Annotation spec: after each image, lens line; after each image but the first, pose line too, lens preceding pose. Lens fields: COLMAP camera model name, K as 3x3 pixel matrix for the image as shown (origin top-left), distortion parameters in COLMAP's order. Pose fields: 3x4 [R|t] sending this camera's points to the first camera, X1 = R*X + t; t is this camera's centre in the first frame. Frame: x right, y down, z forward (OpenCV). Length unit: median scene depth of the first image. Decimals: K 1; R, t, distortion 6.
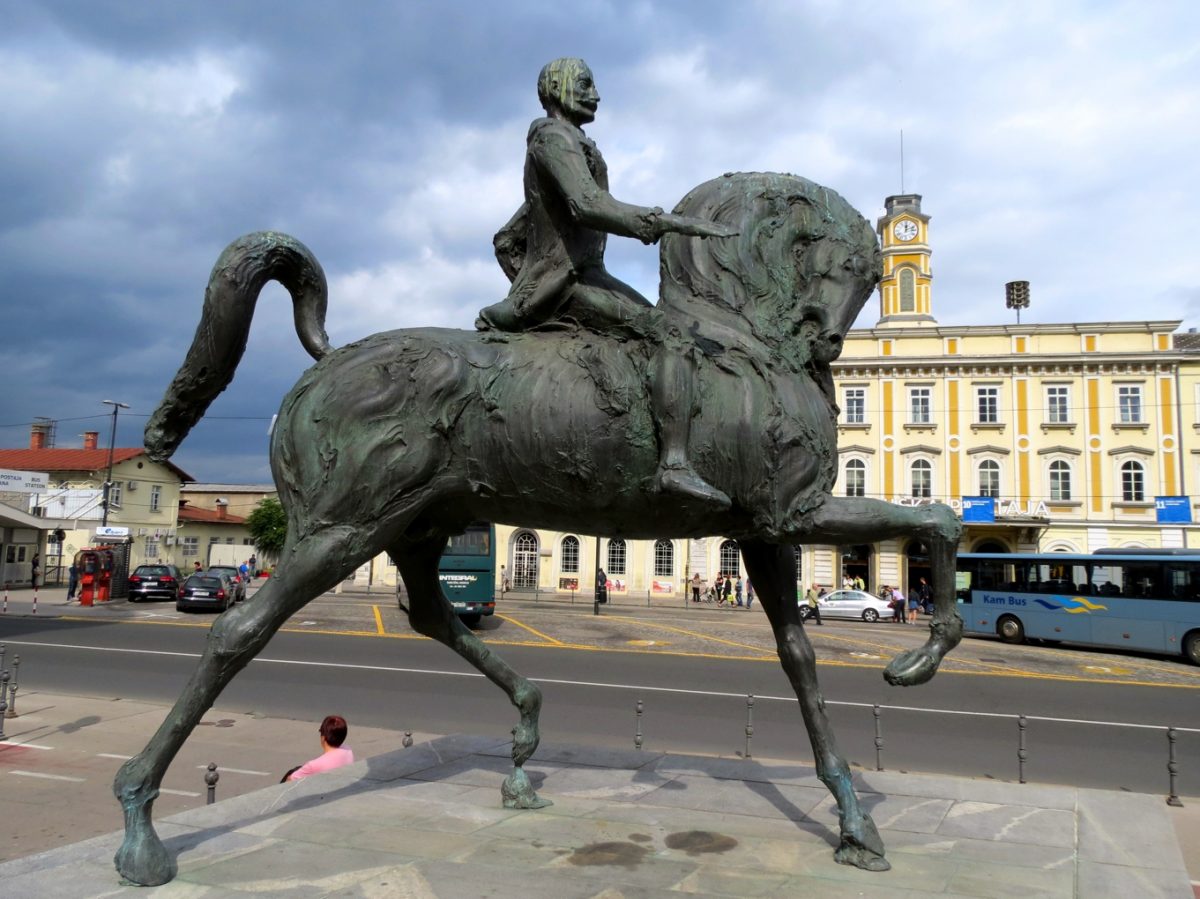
lens RADIAL K [[838.5, 0, 600.0], [0, 838.5, 449.5], [0, 0, 1]] dist [0.000554, 0.000664]
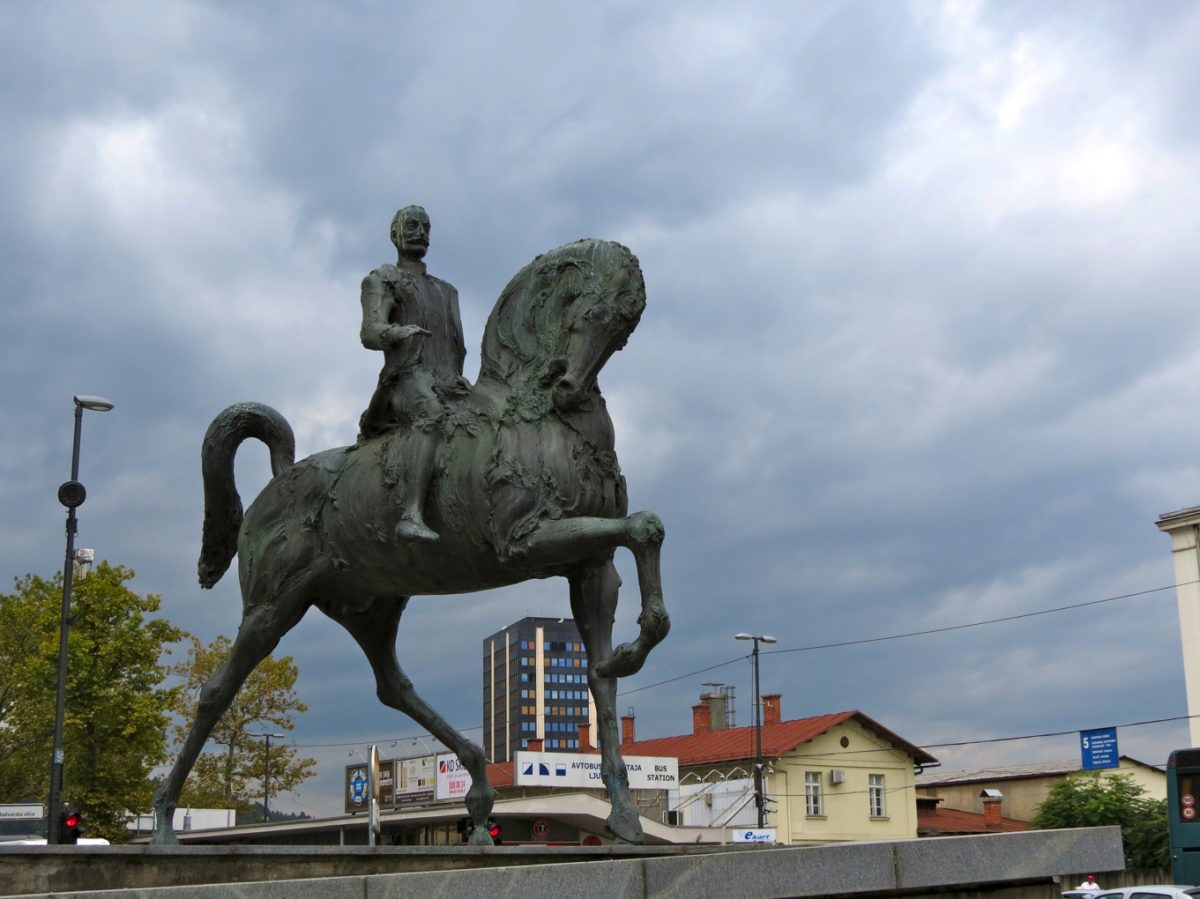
lens RADIAL K [[1786.9, 0, 677.3], [0, 1786.9, 452.6], [0, 0, 1]] dist [-0.089081, 0.045704]
pose [[0.772774, -0.203637, -0.601125, 1.833911], [0.115017, 0.976380, -0.182900, 0.415763], [0.624172, 0.072201, 0.777944, -0.770632]]
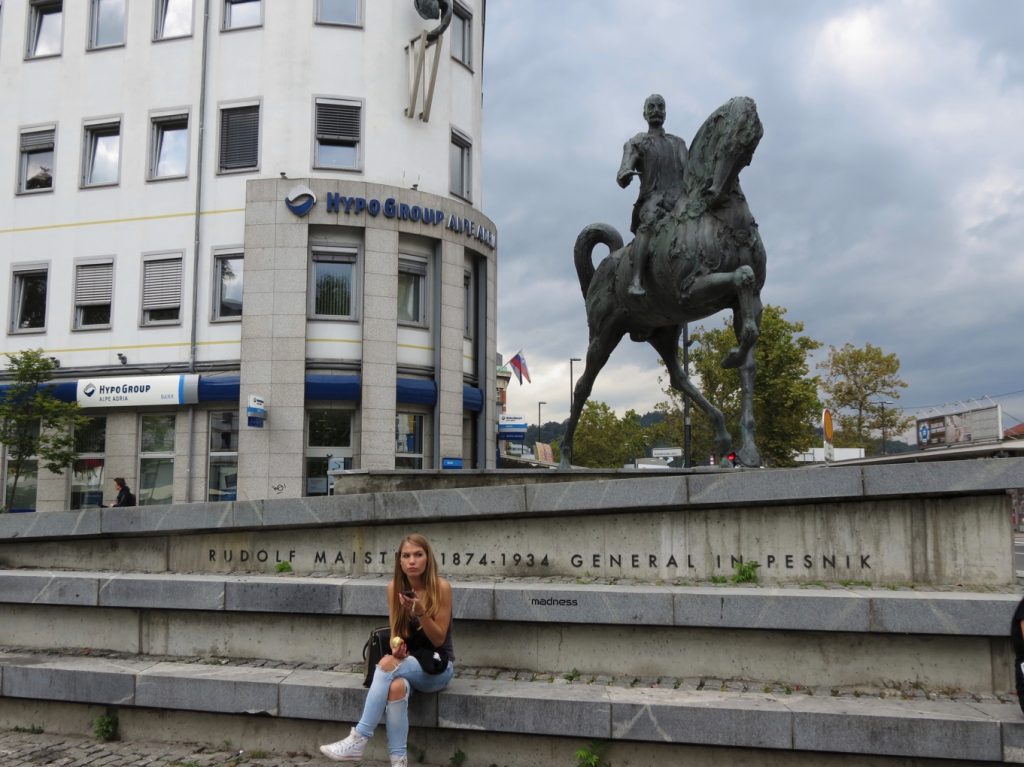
lens RADIAL K [[1083.8, 0, 495.9], [0, 1083.8, 396.5], [0, 0, 1]] dist [-0.026865, -0.001653]
pose [[0.263790, -0.132925, -0.955377, 2.397733], [0.111328, 0.988036, -0.106730, 0.518048], [0.958134, -0.078206, 0.275432, -0.147048]]
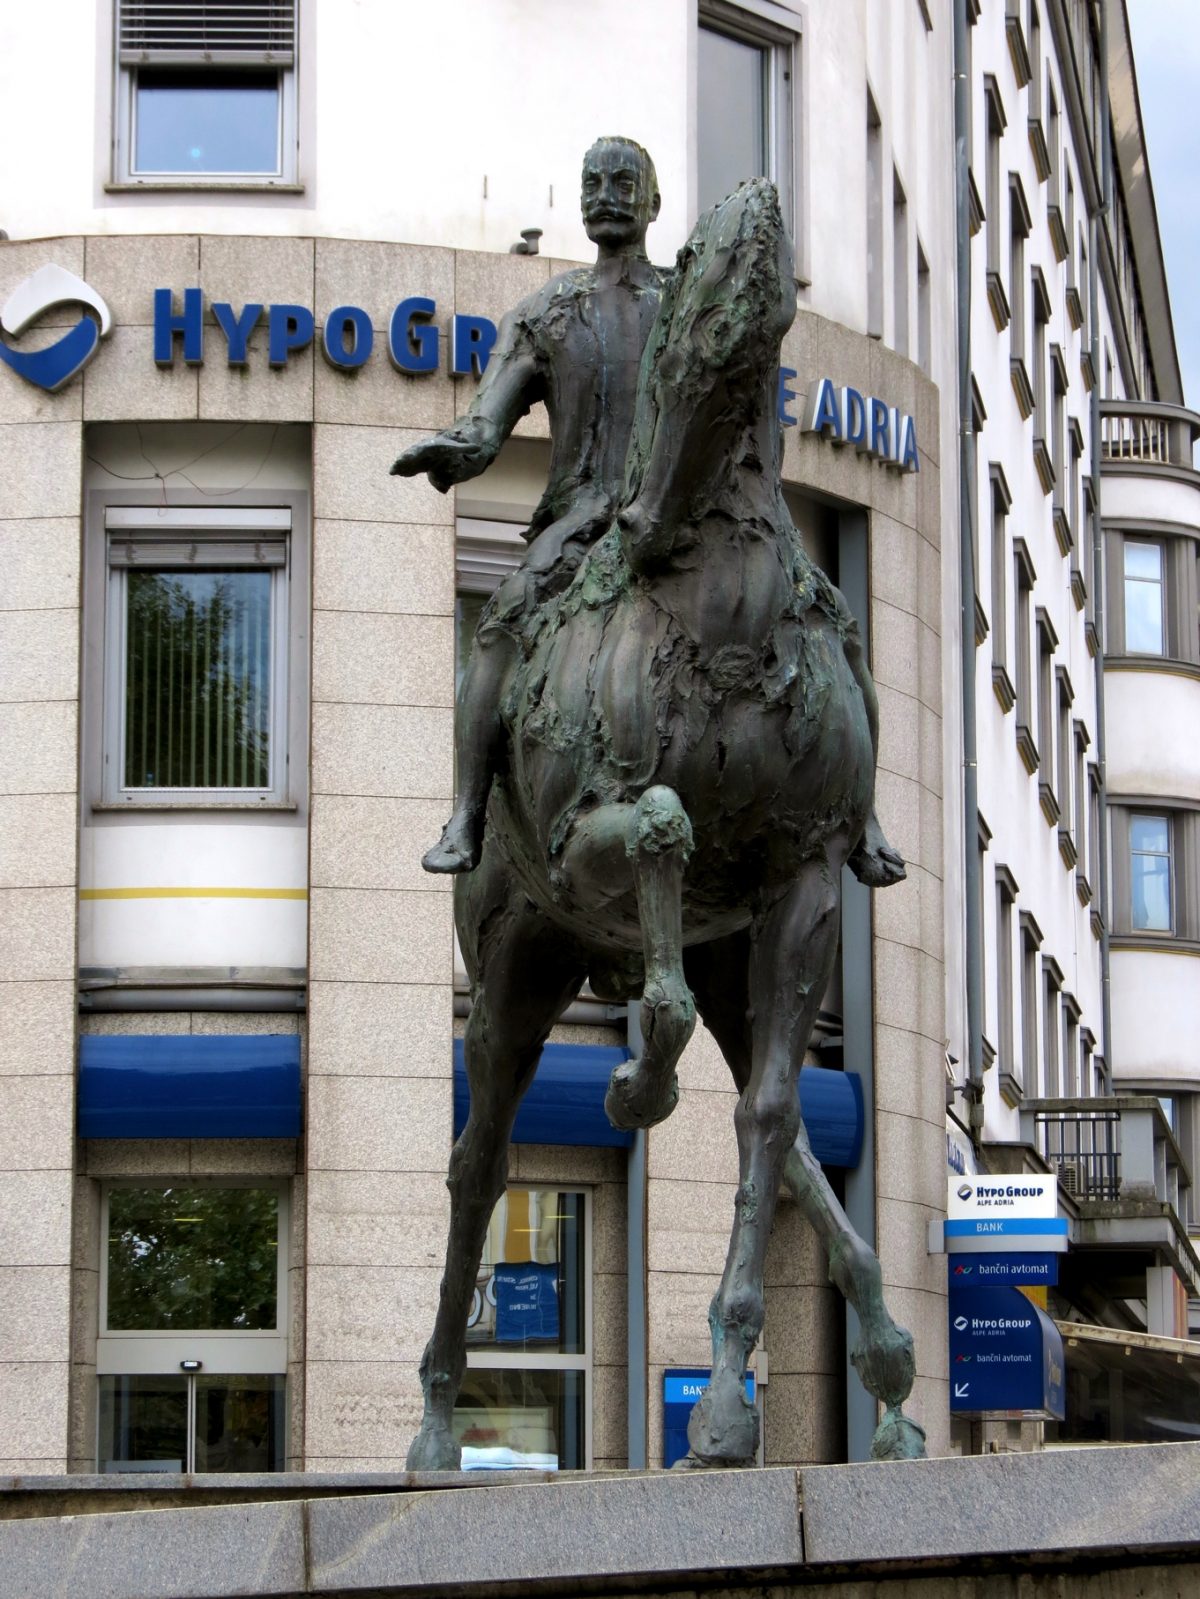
lens RADIAL K [[5293.8, 0, 600.0], [0, 5293.8, 799.5], [0, 0, 1]] dist [0.031745, 0.592620]
pose [[0.070367, -0.177902, -0.981529, 3.665588], [0.112957, 0.979060, -0.169356, 0.630348], [0.991105, -0.098954, 0.088988, 0.664247]]
